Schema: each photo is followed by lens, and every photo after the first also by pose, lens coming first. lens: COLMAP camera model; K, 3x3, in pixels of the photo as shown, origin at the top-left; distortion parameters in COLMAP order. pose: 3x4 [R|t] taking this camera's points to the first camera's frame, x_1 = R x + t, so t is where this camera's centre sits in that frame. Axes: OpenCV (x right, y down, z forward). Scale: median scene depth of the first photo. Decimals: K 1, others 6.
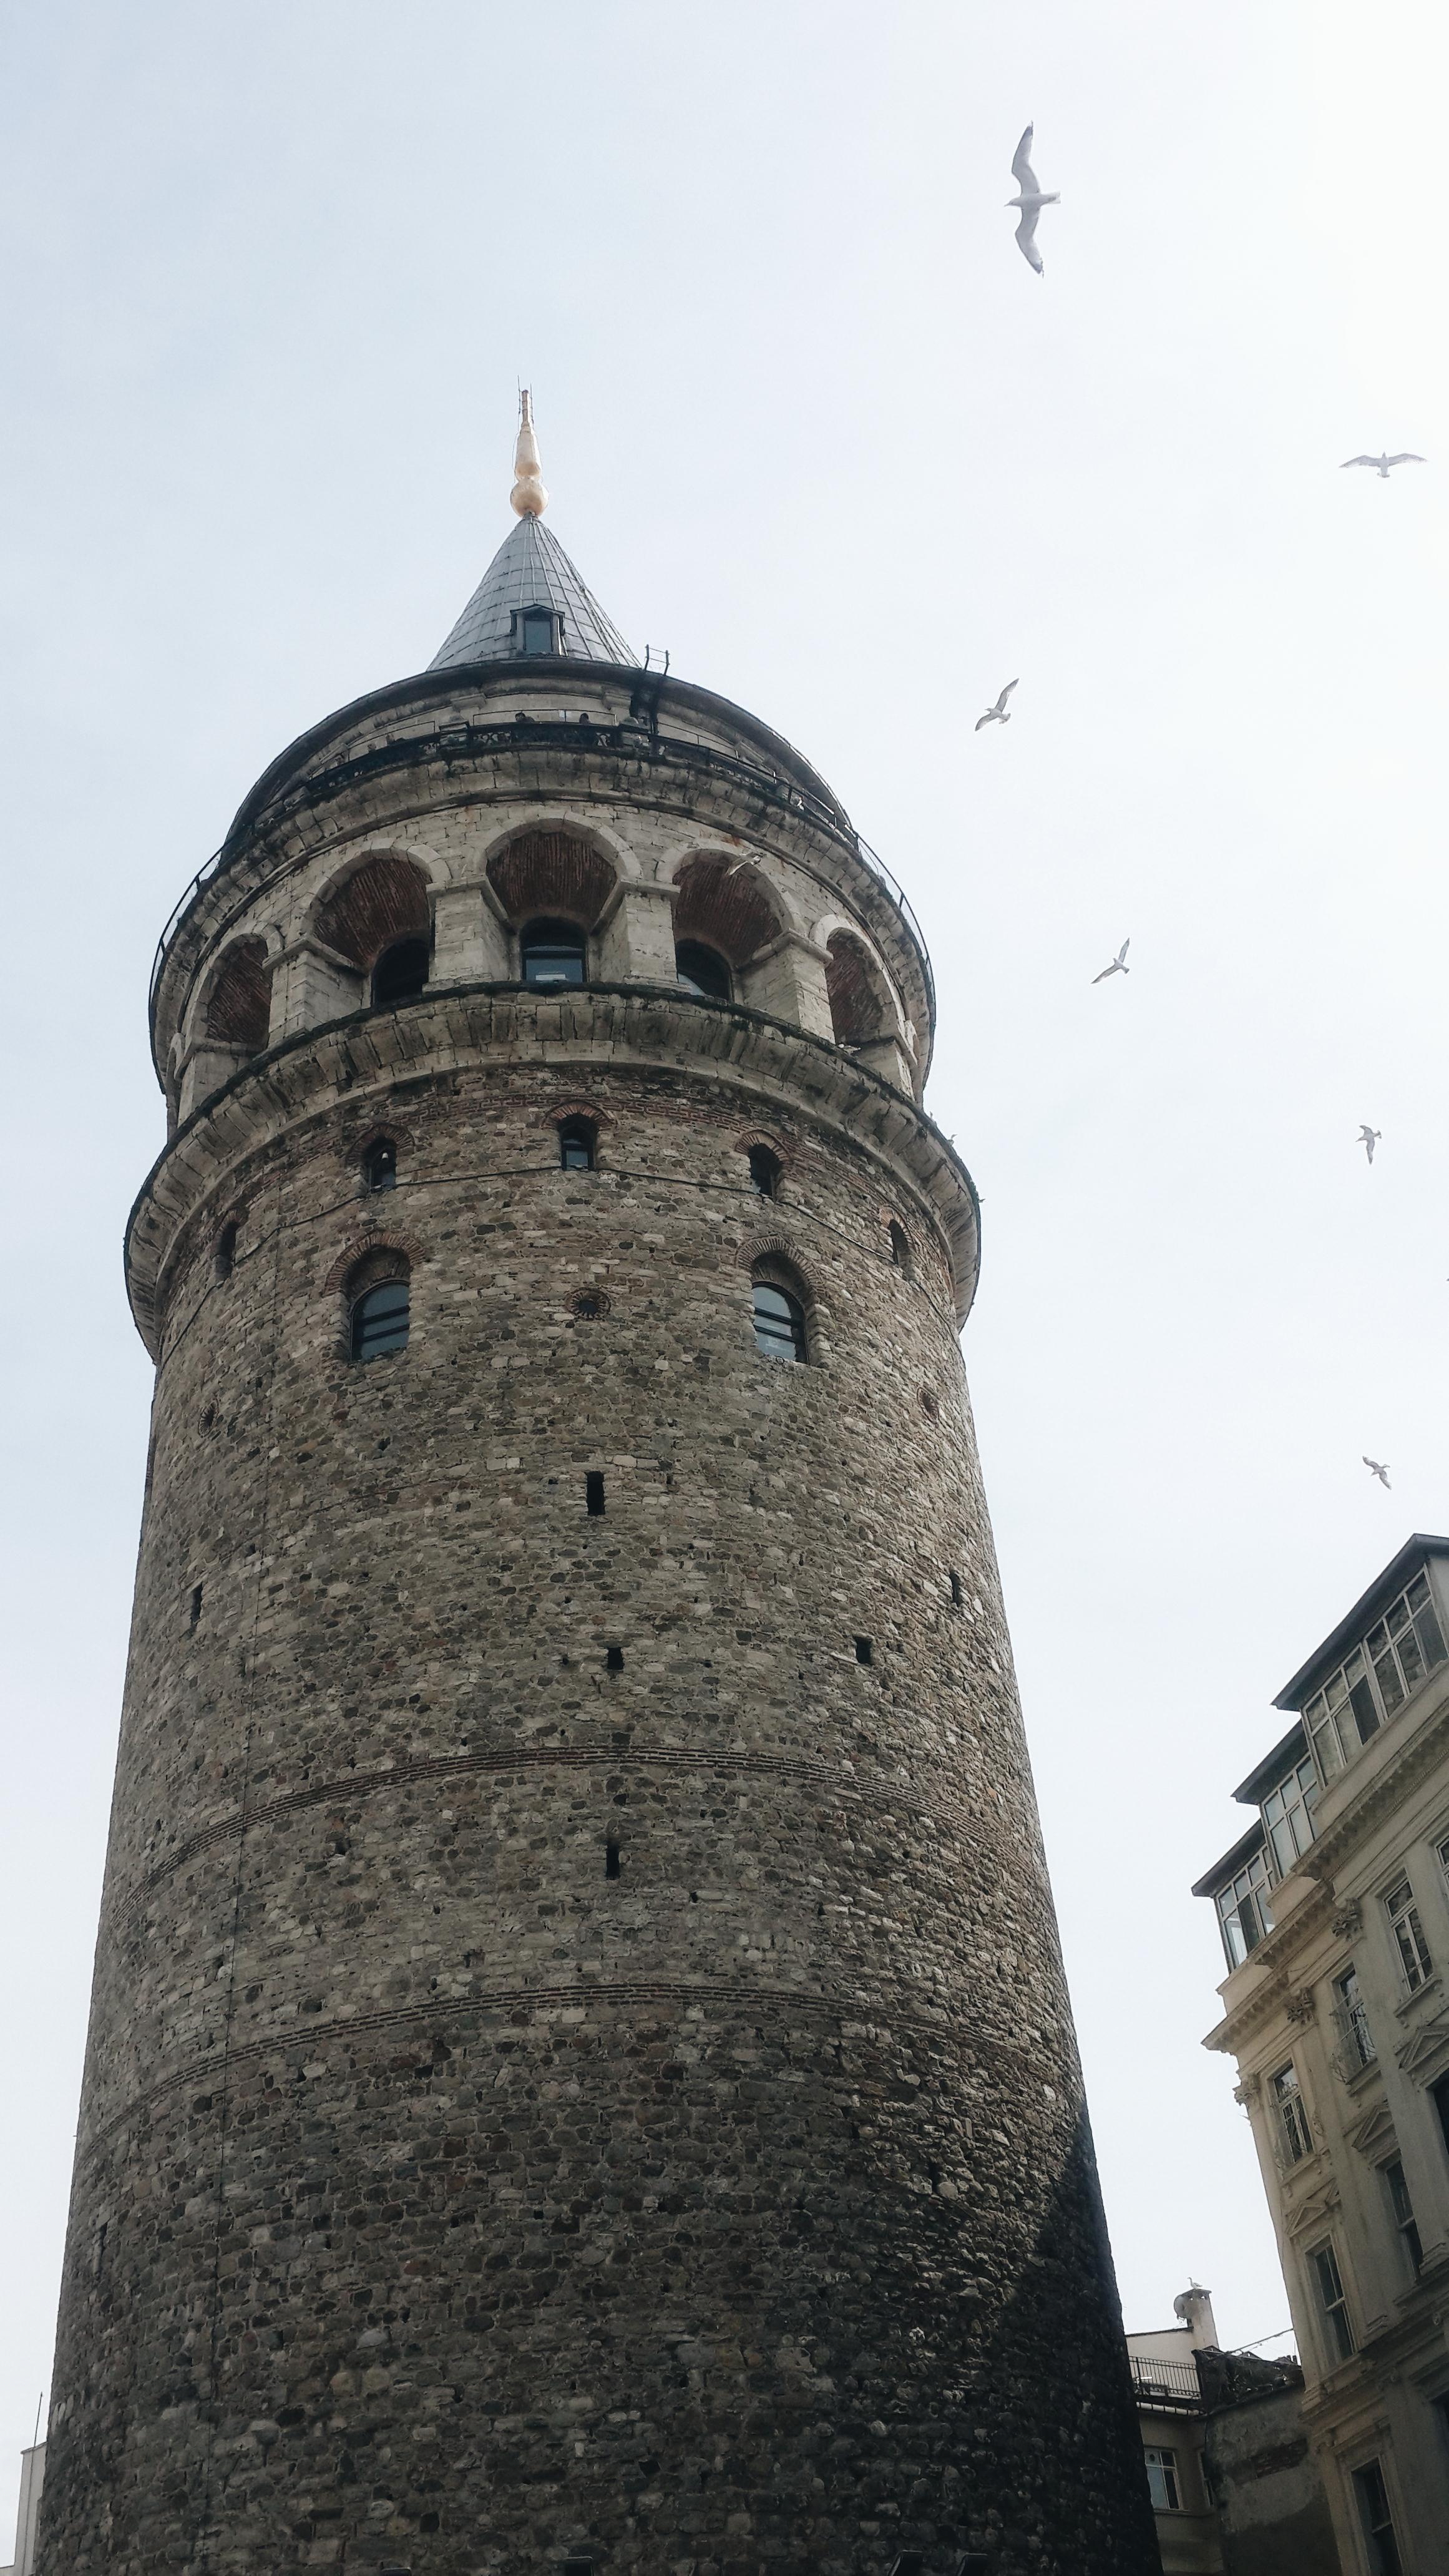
lens RADIAL K [[2353.4, 0, 724.5], [0, 2353.4, 1288.0], [0, 0, 1]] dist [0.036383, -0.011101]
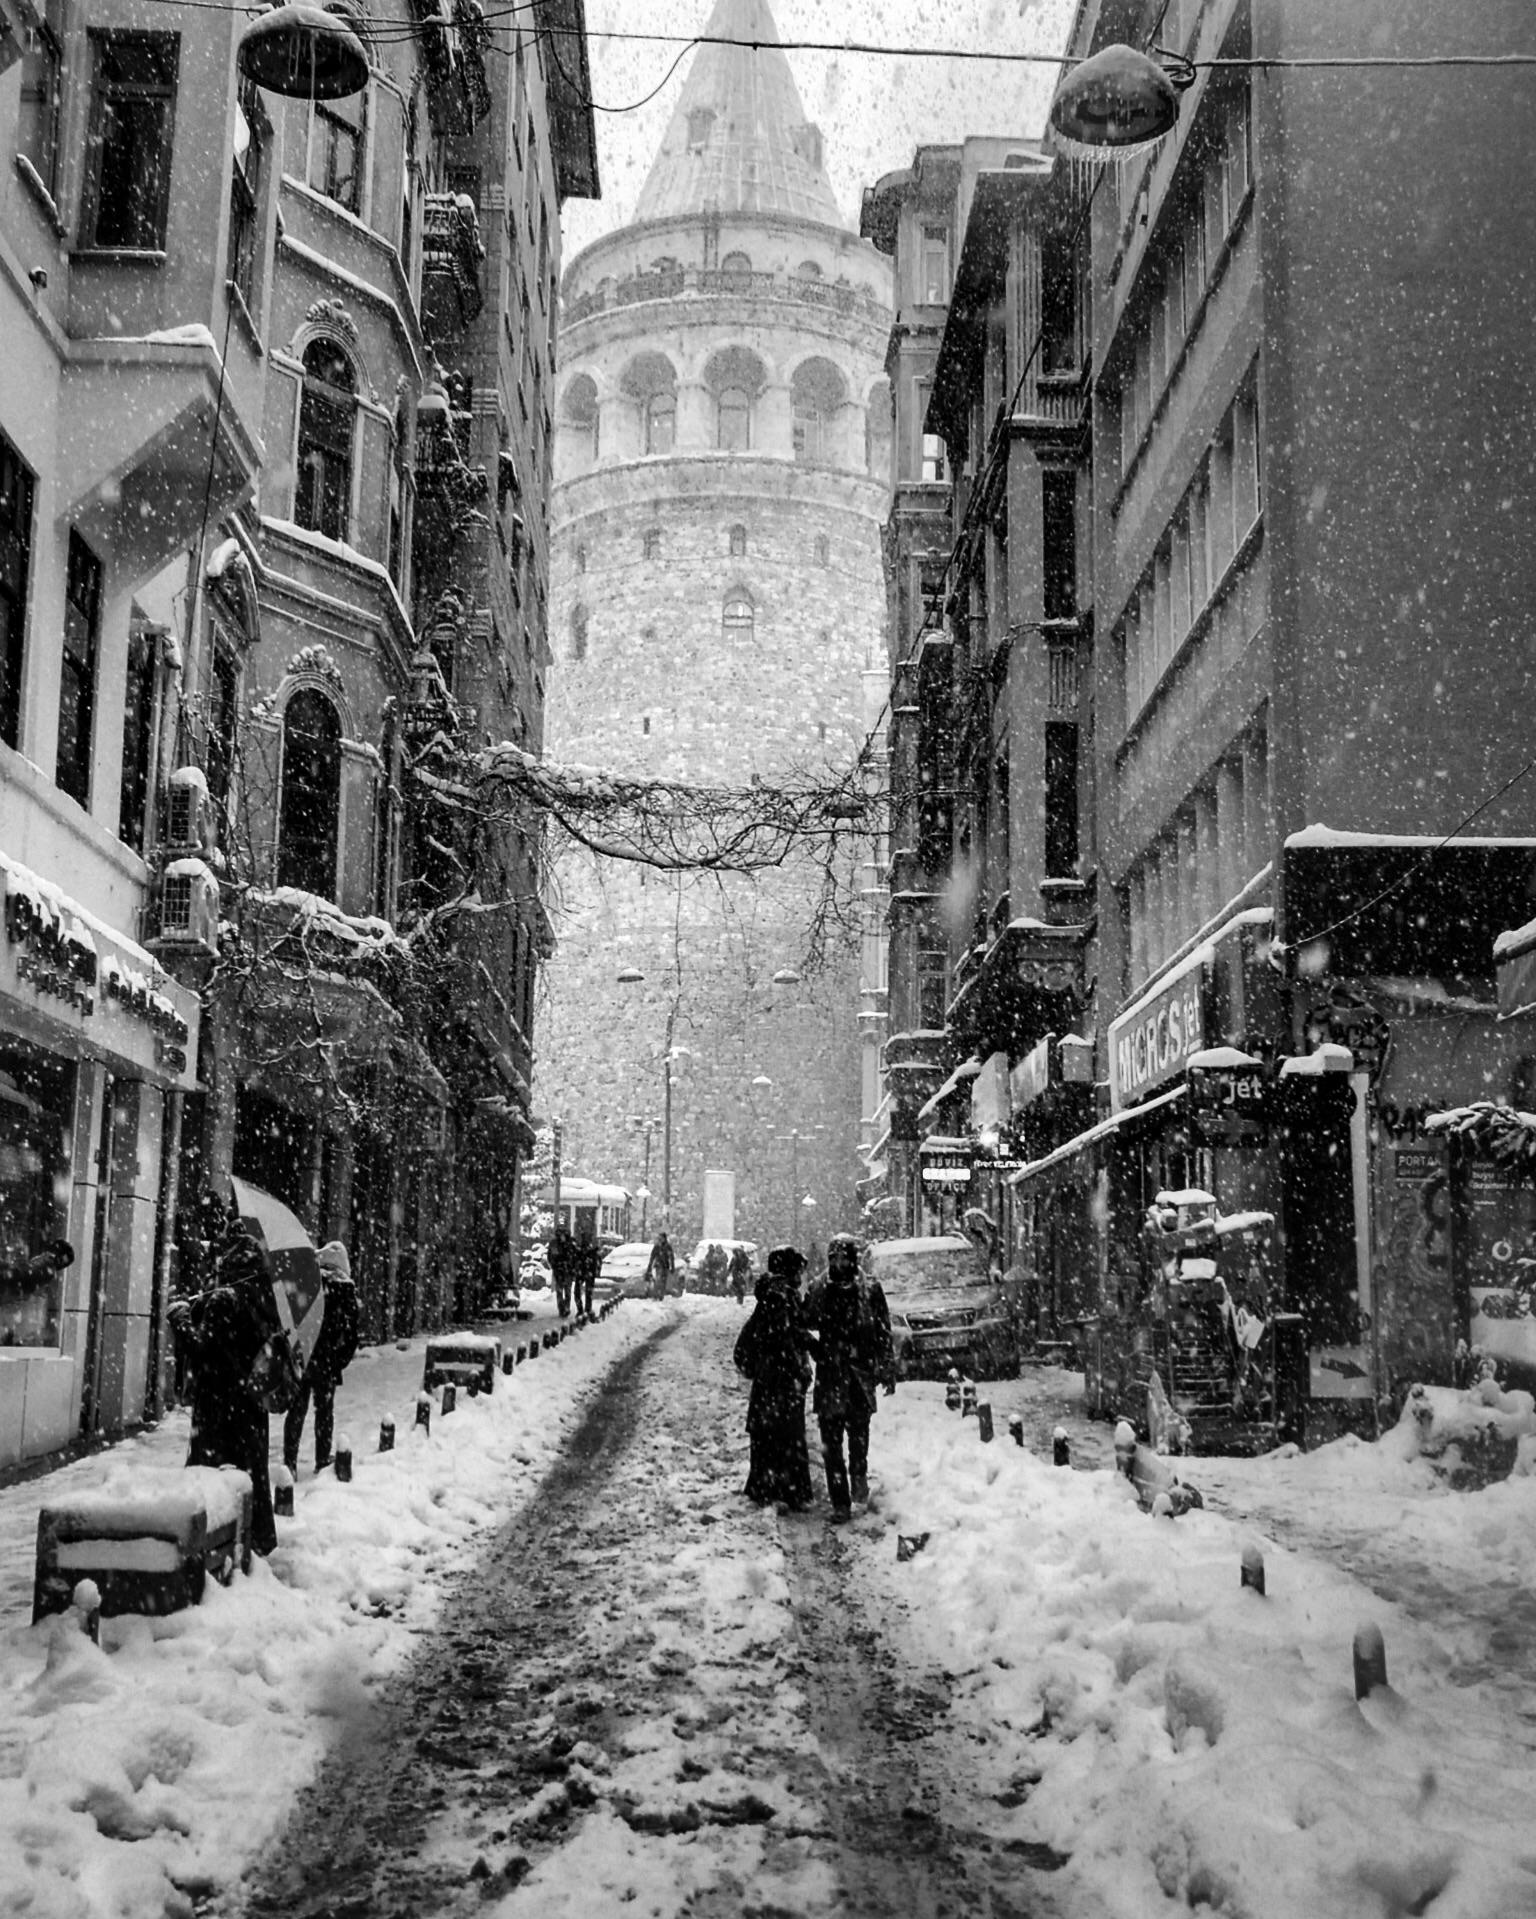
lens RADIAL K [[2306.6, 0, 768.0], [0, 2306.6, 959.5], [0, 0, 1]] dist [-0.000666, -0.000318]
pose [[0.885876, -0.005877, -0.463884, 1.197118], [0.230295, 0.873590, 0.428724, -0.719142], [0.402725, -0.486627, 0.775246, -0.970475]]
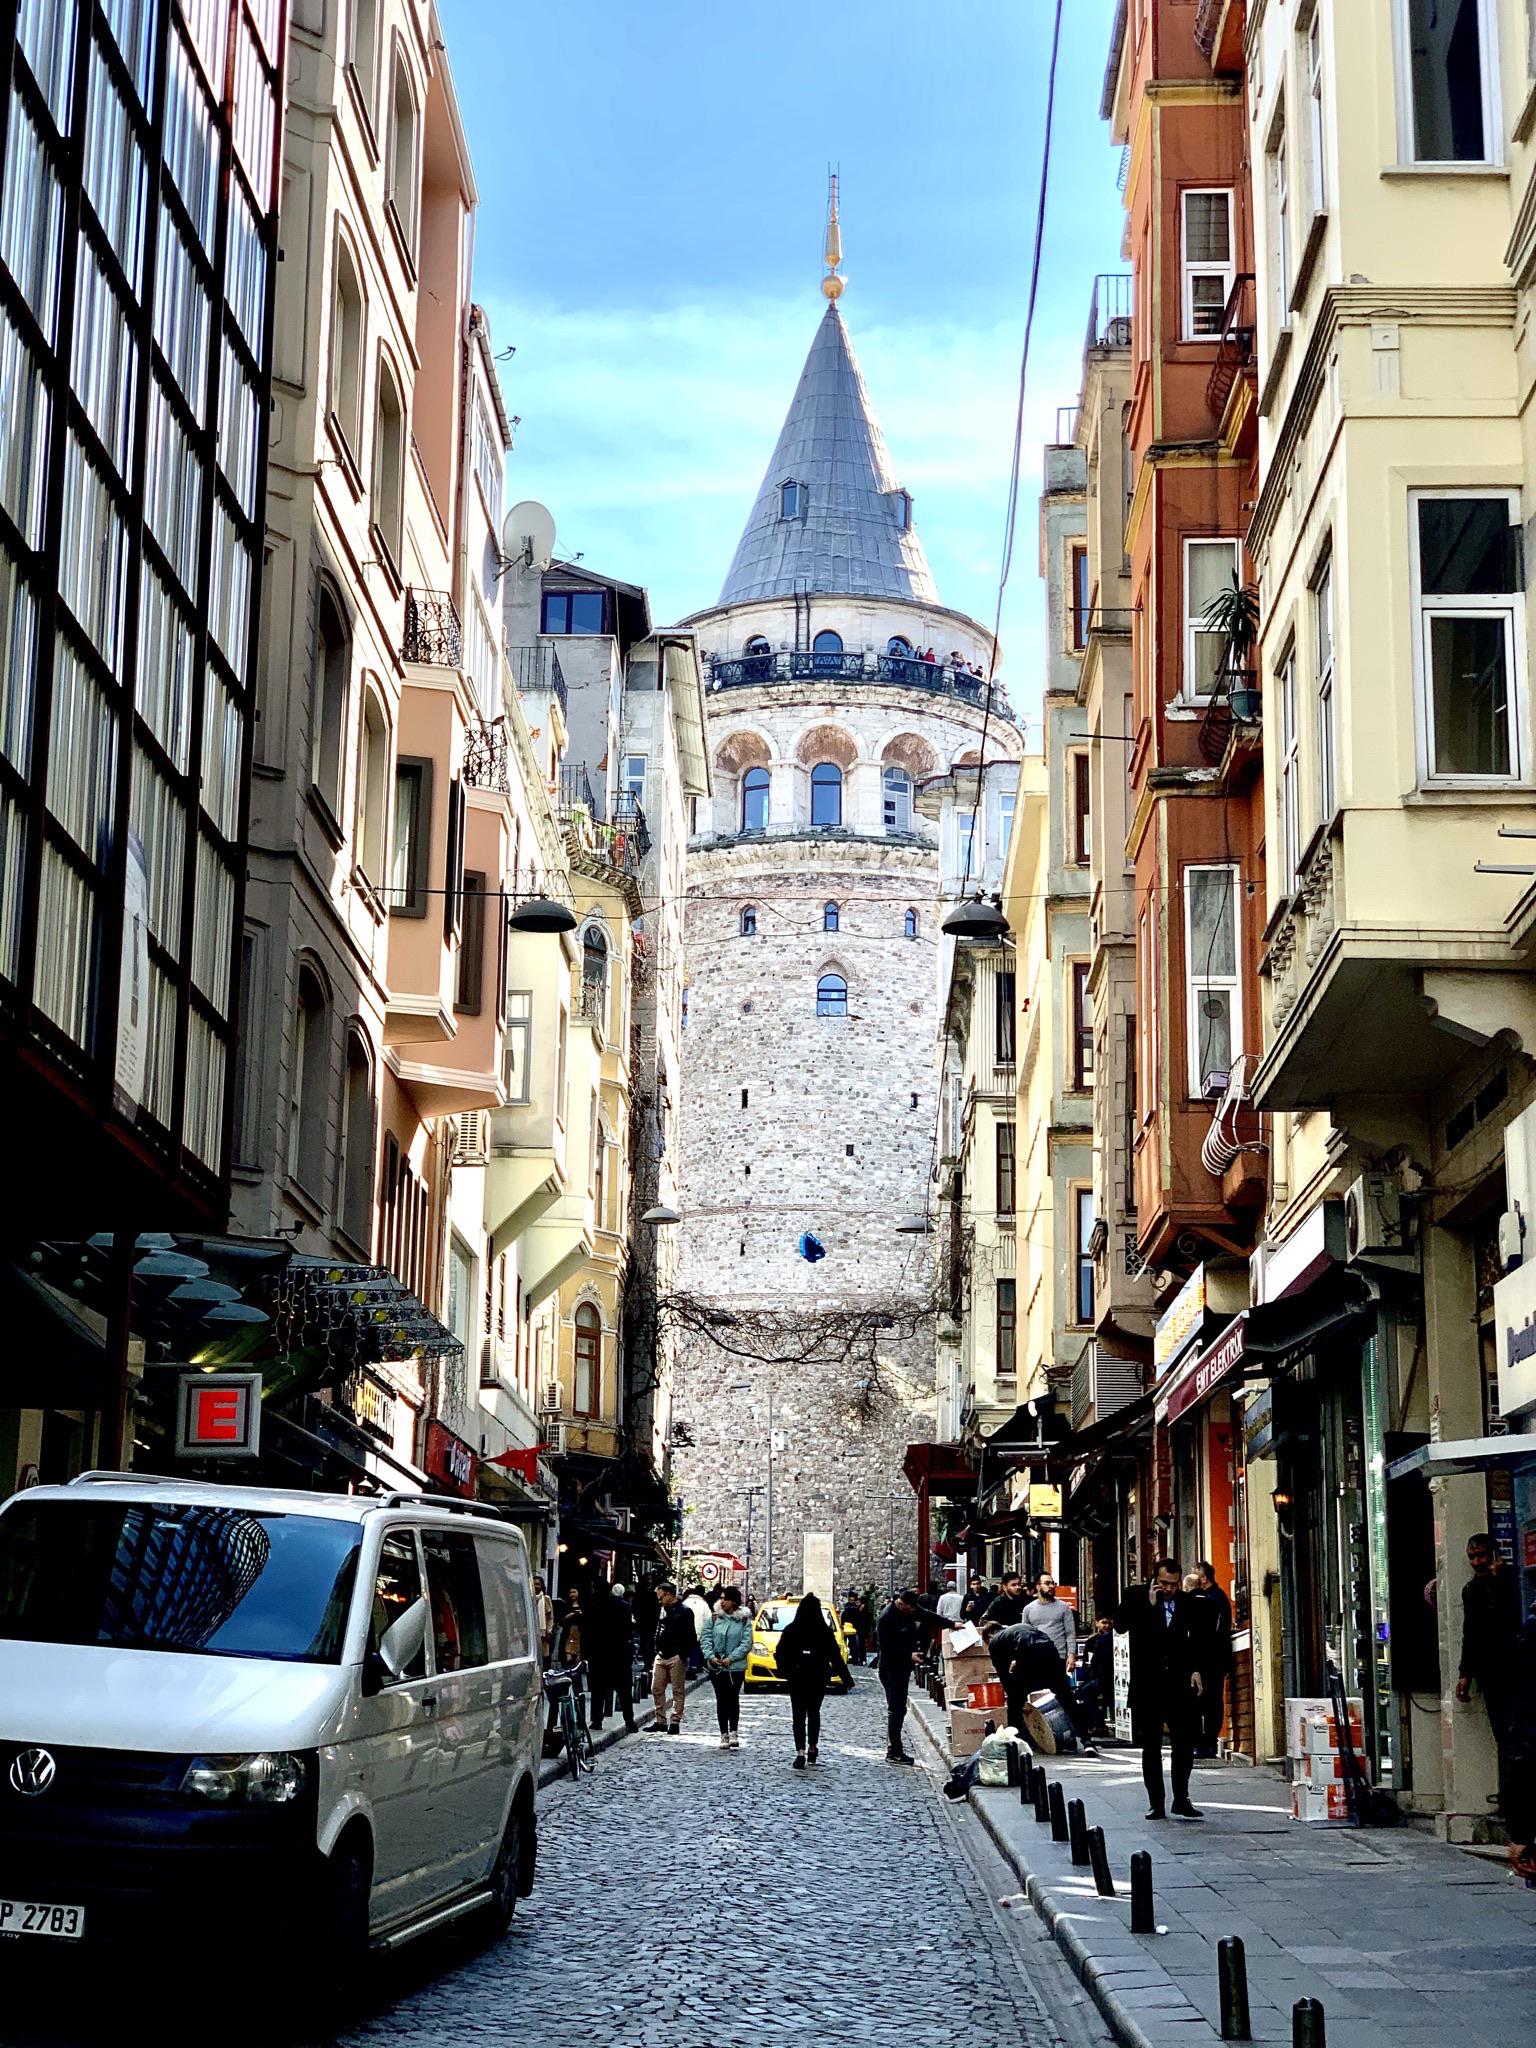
lens RADIAL K [[3336.8, 0, 768.0], [0, 3336.8, 1024.0], [0, 0, 1]] dist [-0.012595, 0.004188]
pose [[0.865679, -0.038363, -0.499128, 1.810122], [0.255503, 0.891272, 0.374636, -1.360423], [0.430487, -0.451843, 0.781357, -1.830273]]
